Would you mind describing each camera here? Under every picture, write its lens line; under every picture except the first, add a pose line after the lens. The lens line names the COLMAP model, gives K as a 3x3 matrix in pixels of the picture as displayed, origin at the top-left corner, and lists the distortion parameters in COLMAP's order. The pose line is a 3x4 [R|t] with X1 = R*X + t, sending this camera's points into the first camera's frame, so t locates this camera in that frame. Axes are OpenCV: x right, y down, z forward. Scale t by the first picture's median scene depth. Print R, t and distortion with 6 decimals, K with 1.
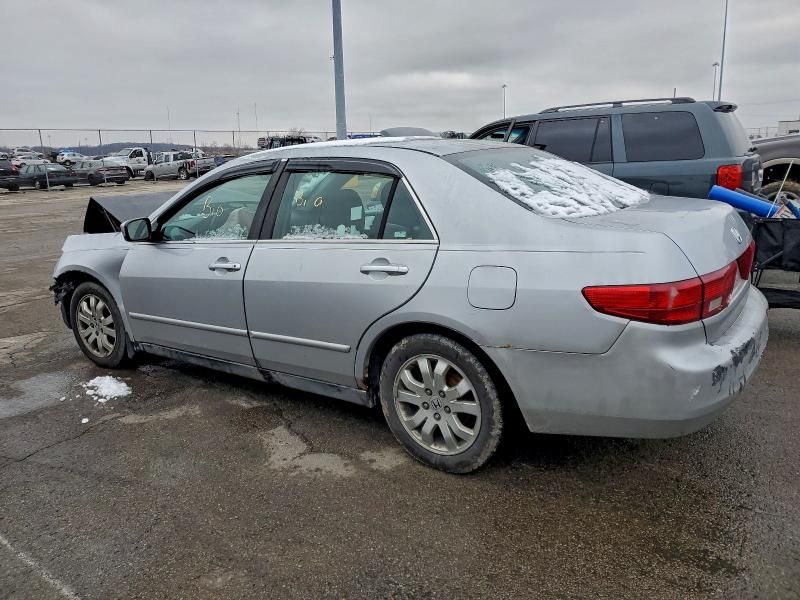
lens RADIAL K [[648.5, 0, 414.4], [0, 648.5, 301.2], [0, 0, 1]] dist [-0.008621, -0.007194]
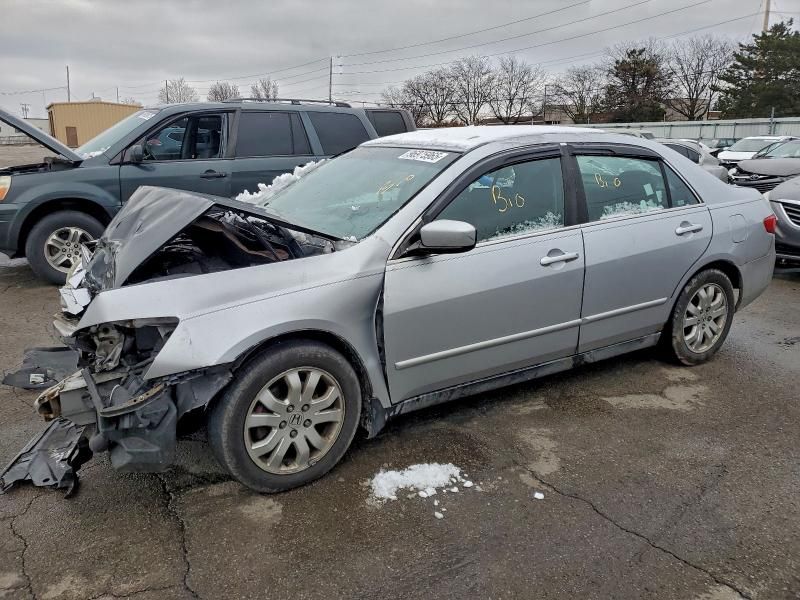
lens RADIAL K [[648.5, 0, 414.4], [0, 648.5, 301.2], [0, 0, 1]] dist [-0.008621, -0.007194]
pose [[0.367685, -0.193387, 0.909620, -1.223641], [0.198630, 0.971898, 0.126338, -0.152129], [-0.908490, 0.134225, 0.395765, 0.835086]]
